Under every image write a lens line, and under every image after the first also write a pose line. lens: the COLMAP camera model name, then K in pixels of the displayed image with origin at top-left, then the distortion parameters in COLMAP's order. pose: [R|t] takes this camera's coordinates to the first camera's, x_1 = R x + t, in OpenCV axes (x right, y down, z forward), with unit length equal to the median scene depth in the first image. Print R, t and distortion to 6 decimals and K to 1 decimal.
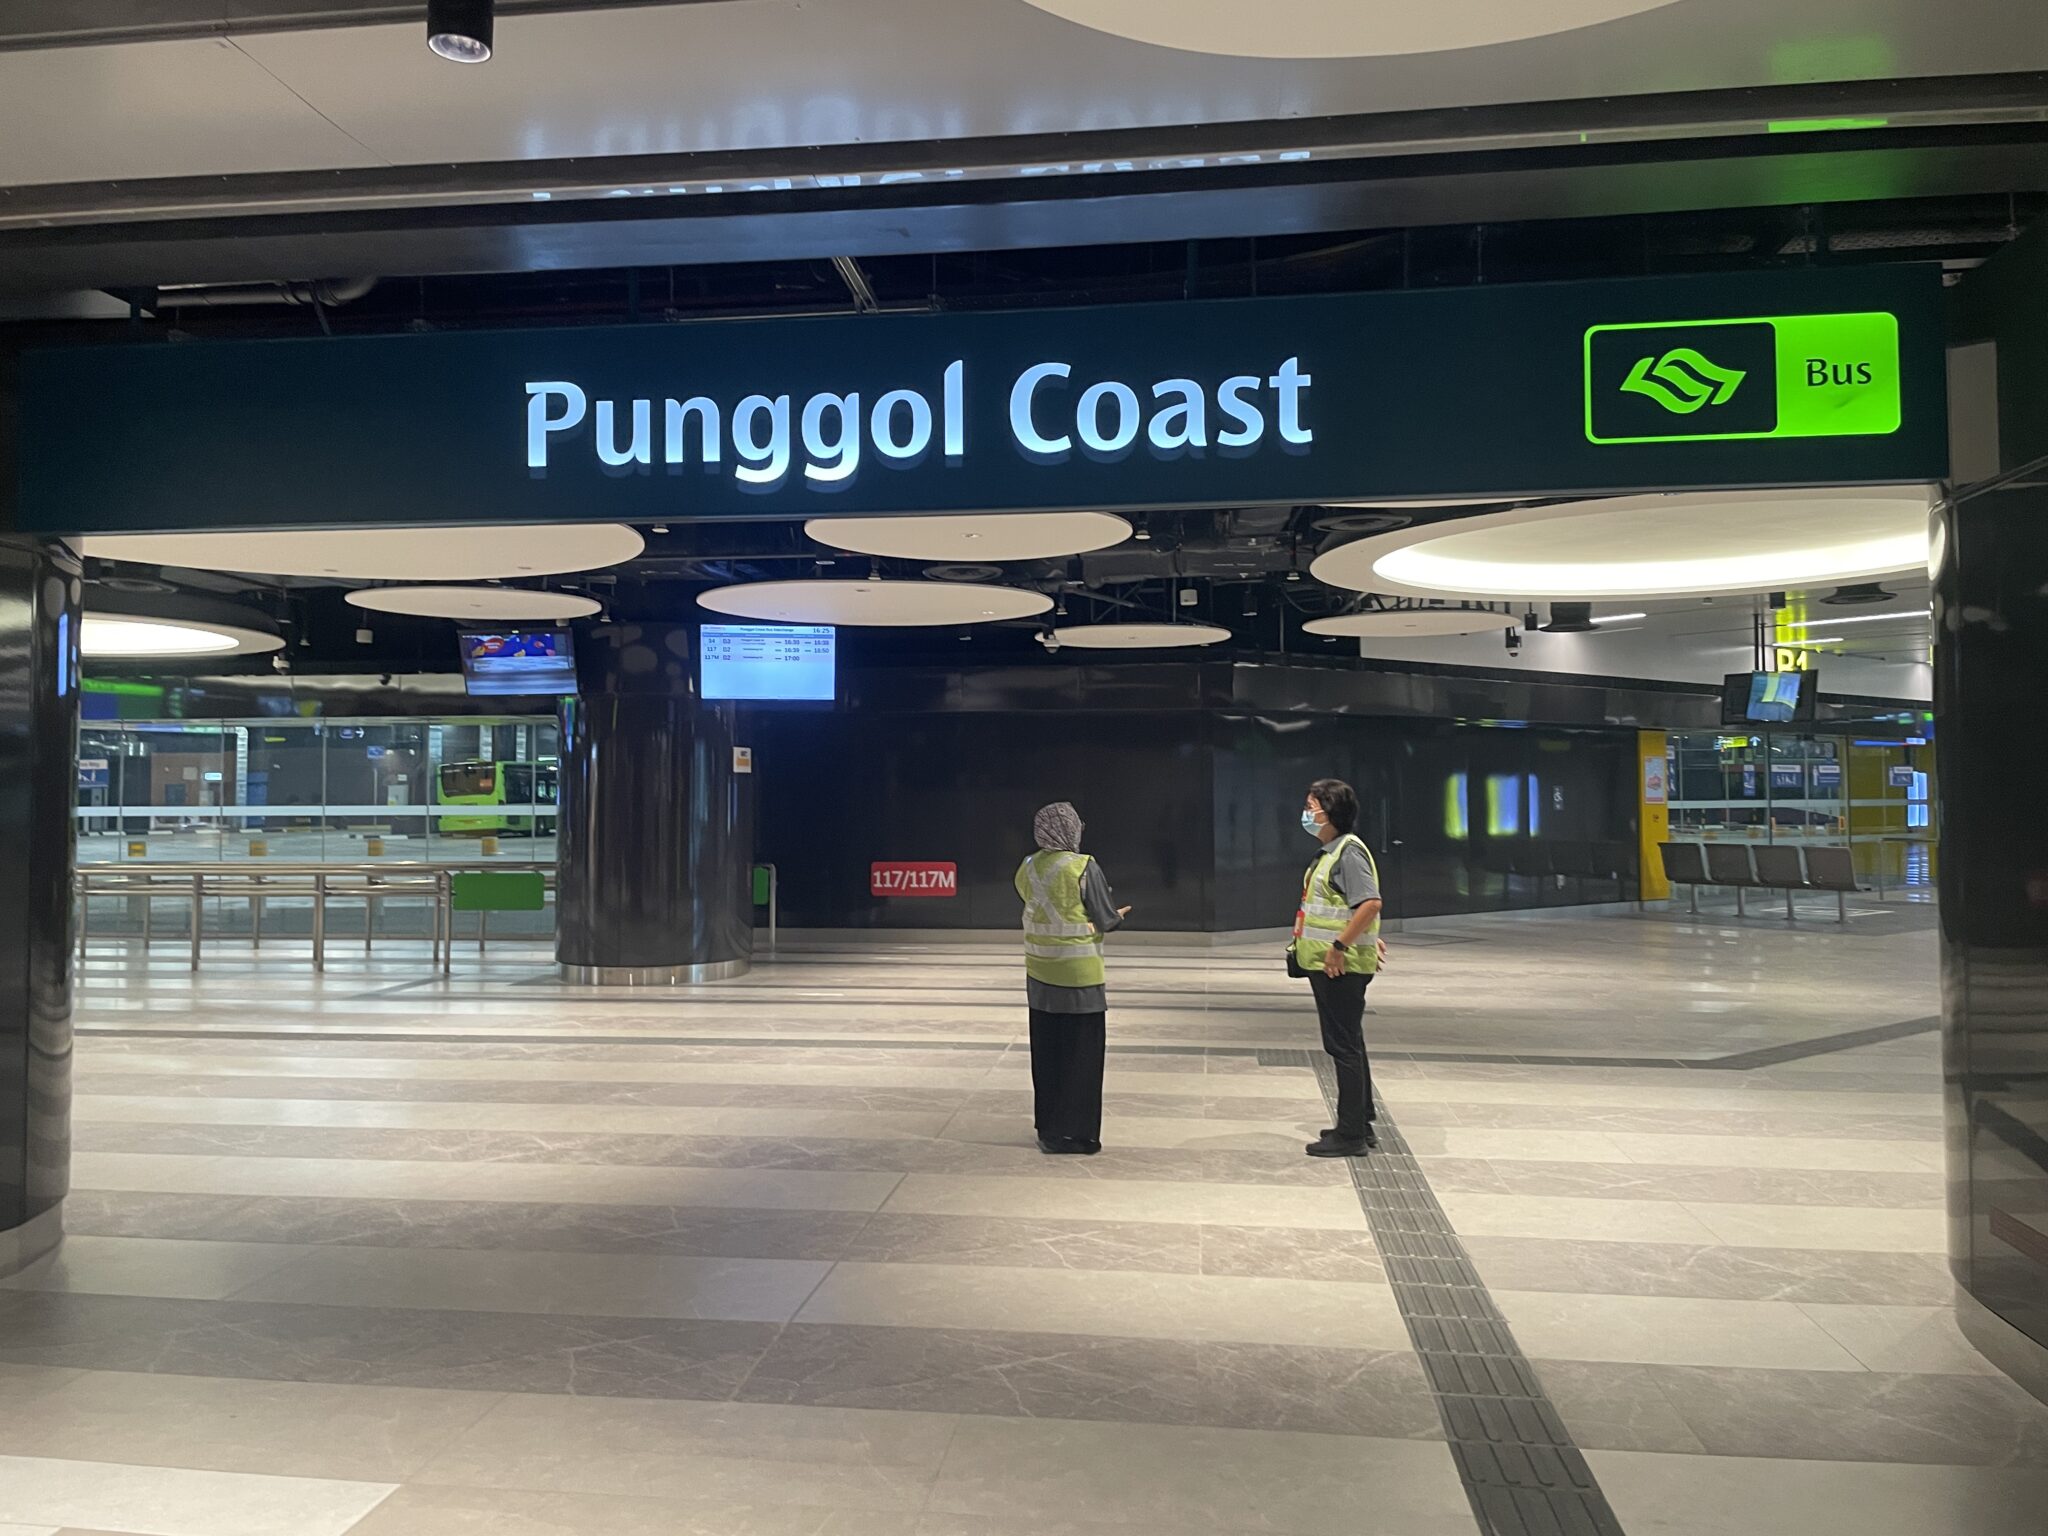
lens RADIAL K [[1554.7, 0, 1034.7], [0, 1554.7, 740.4], [0, 0, 1]] dist [0.000627, -0.000008]
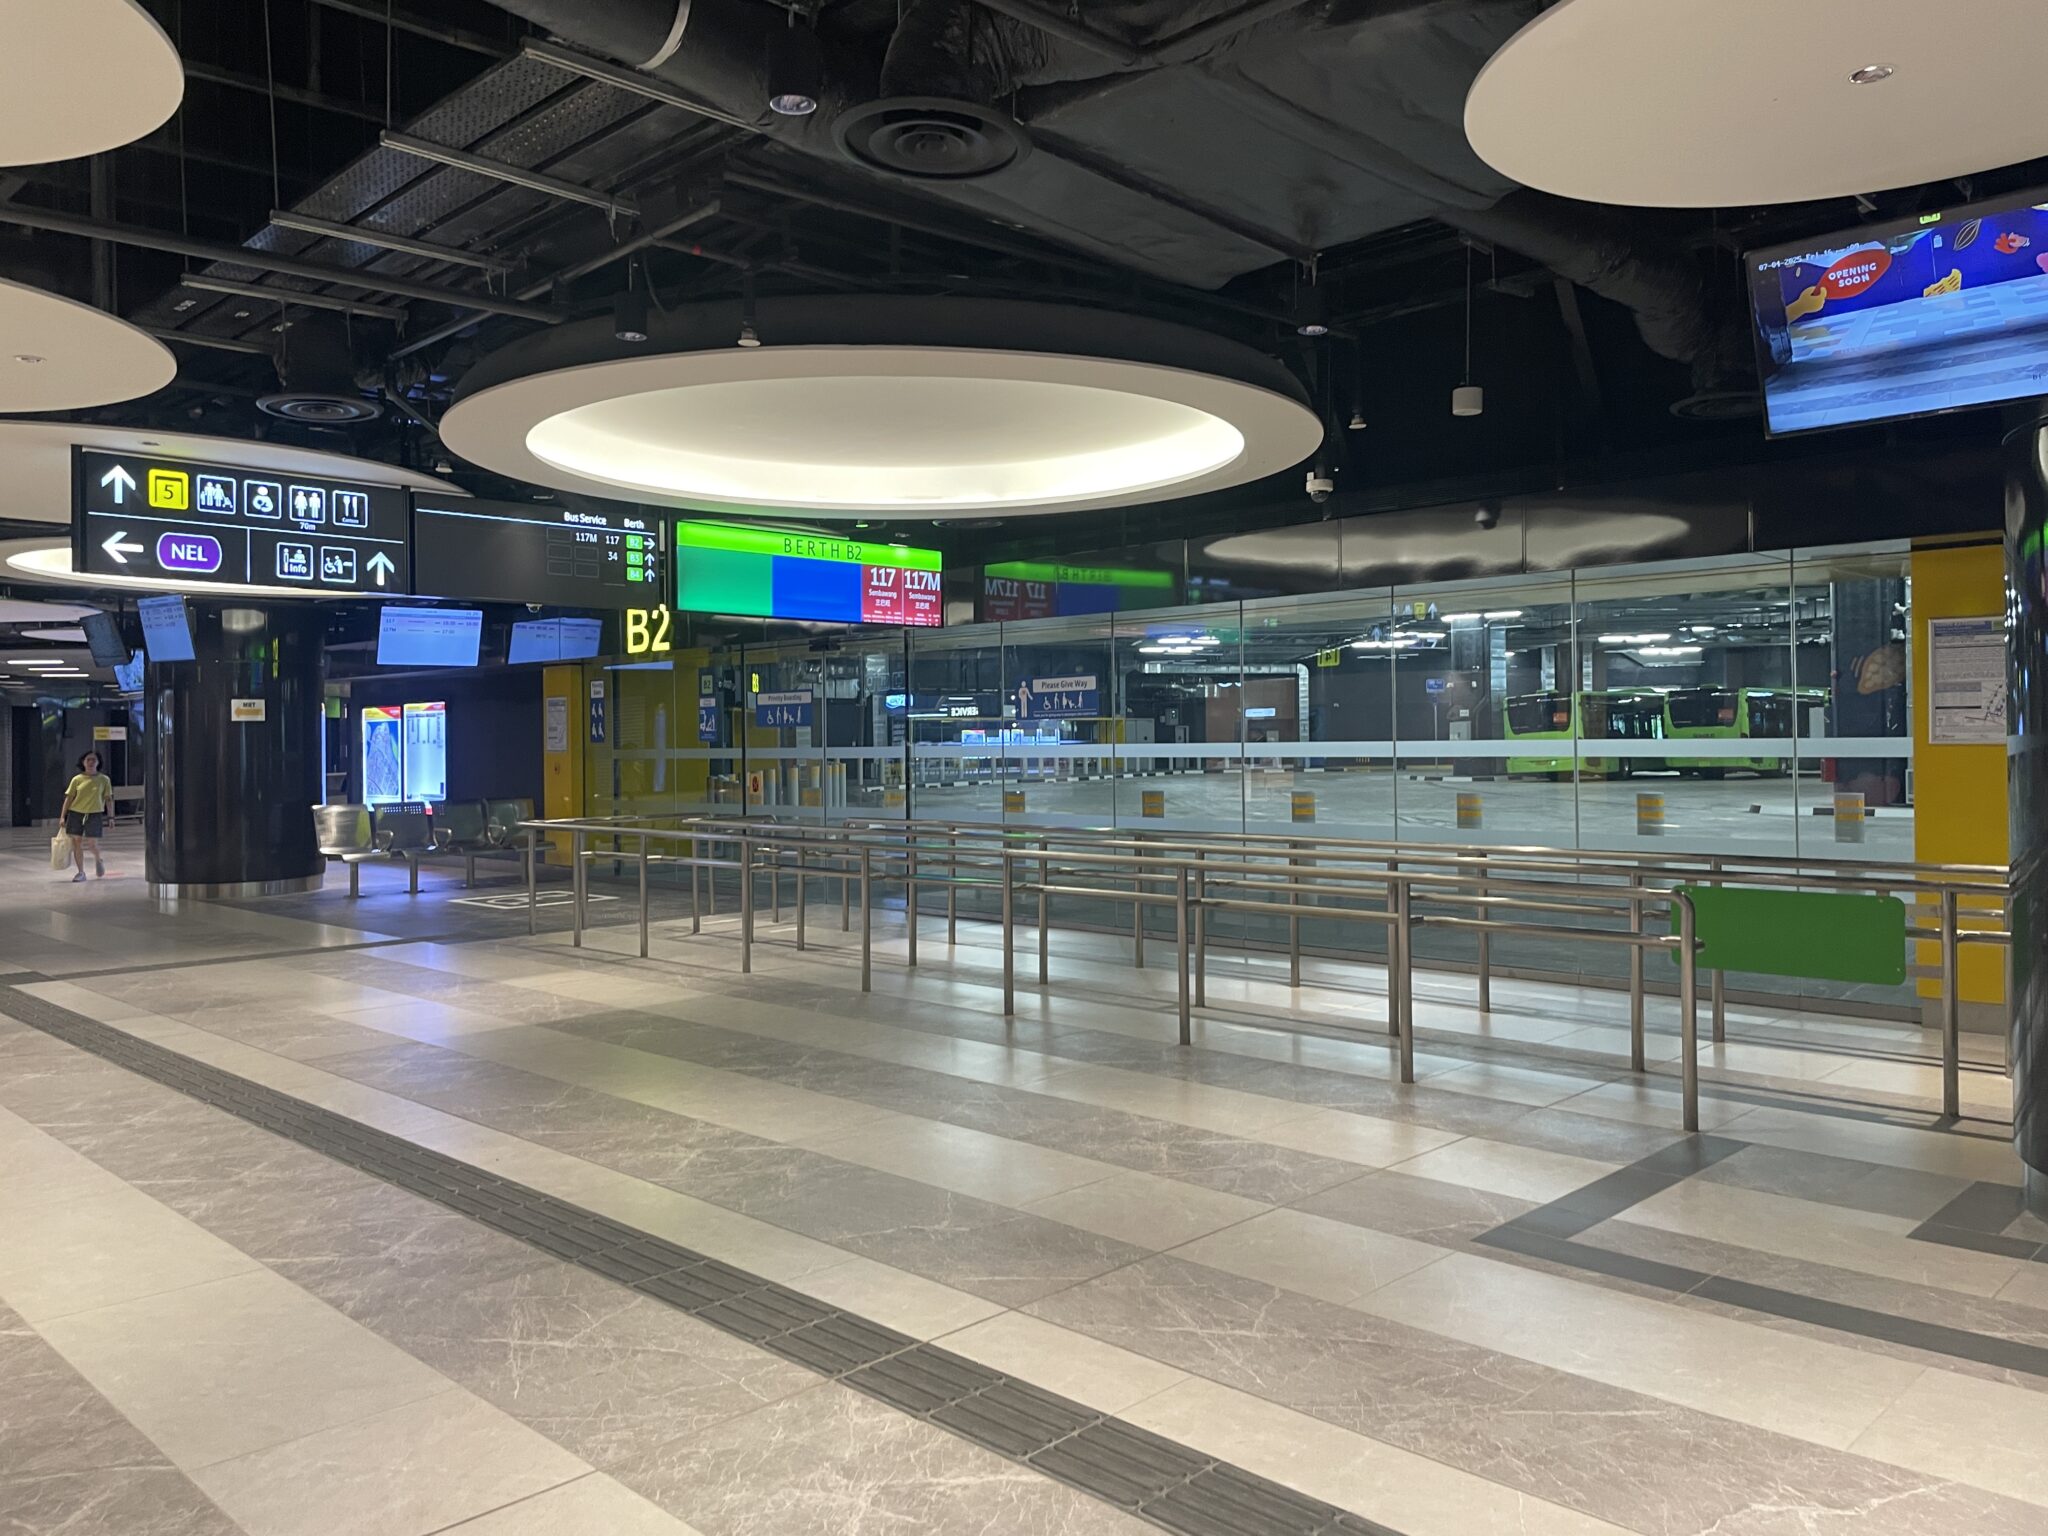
lens RADIAL K [[1554.7, 0, 1034.7], [0, 1554.7, 740.4], [0, 0, 1]] dist [0.000627, -0.000008]
pose [[0.797865, -0.007145, -0.602794, -0.072122], [0.030775, 0.999109, 0.028893, 0.007009], [0.602050, -0.041604, 0.797374, 0.153130]]
